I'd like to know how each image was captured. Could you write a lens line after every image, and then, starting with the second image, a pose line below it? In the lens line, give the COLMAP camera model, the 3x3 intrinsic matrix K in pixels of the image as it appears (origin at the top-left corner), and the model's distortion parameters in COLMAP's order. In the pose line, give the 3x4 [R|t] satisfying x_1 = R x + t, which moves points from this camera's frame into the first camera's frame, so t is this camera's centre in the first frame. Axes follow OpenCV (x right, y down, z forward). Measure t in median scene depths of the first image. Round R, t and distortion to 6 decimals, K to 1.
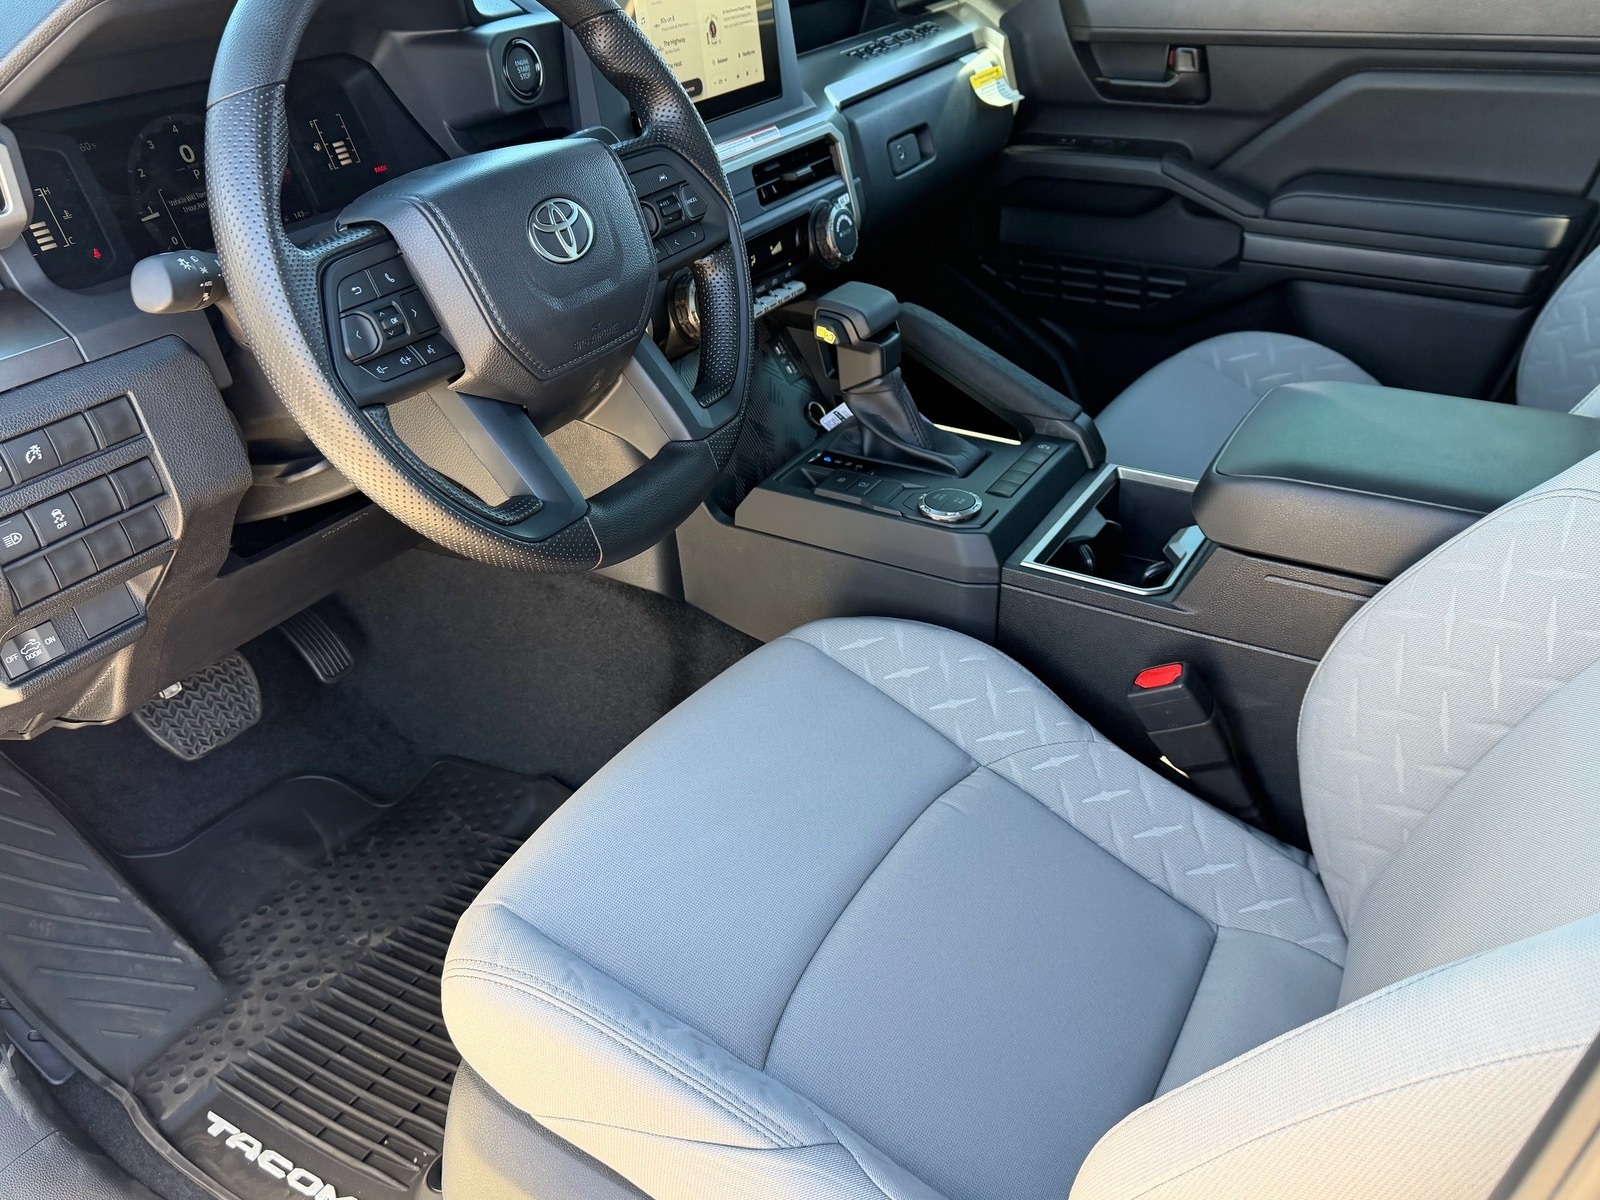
lens RADIAL K [[1365.8, 0, 800.0], [0, 1365.8, 600.0], [0, 0, 1]] dist [0.153477, -0.308738]
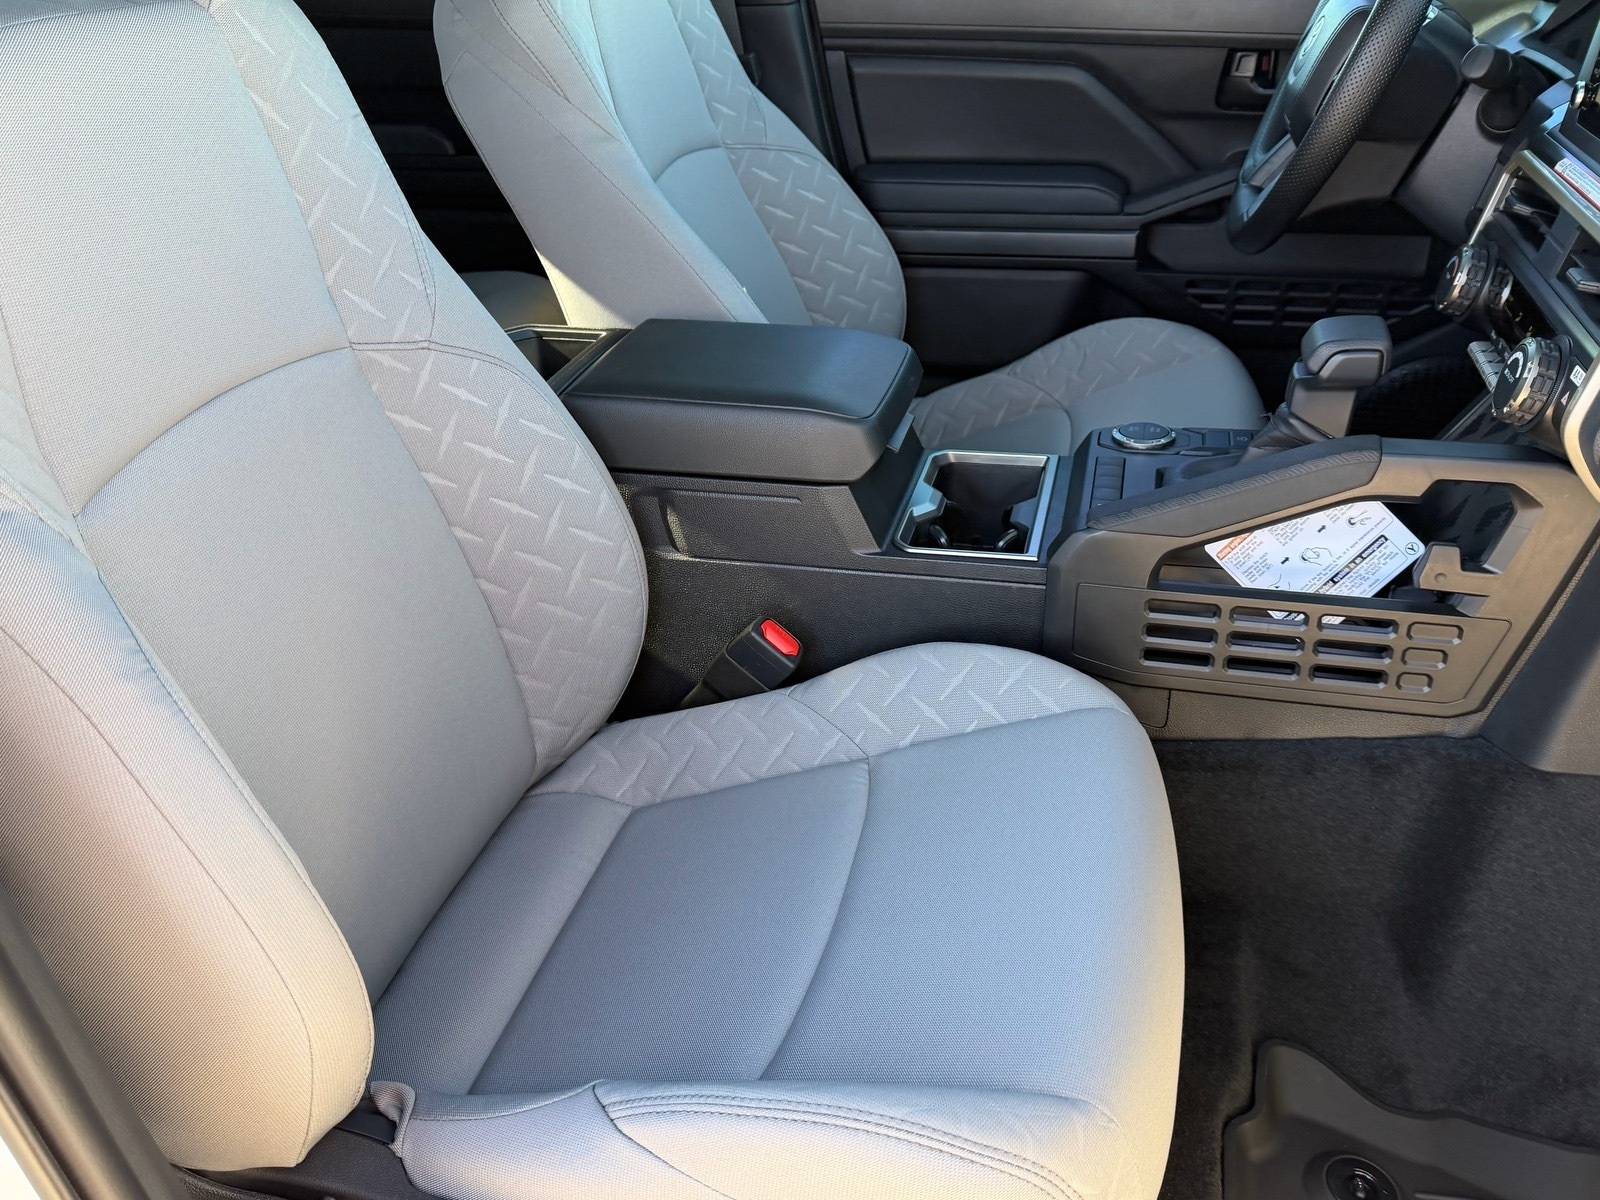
lens RADIAL K [[1361.9, 0, 782.4], [0, 1361.9, 605.2], [0, 0, 1]] dist [0.164773, -0.365309]
pose [[-0.962024, 0.178521, -0.206496, 0.560490], [-0.081957, 0.532681, 0.842339, -0.786930], [0.260372, 0.827274, -0.497820, 1.415060]]
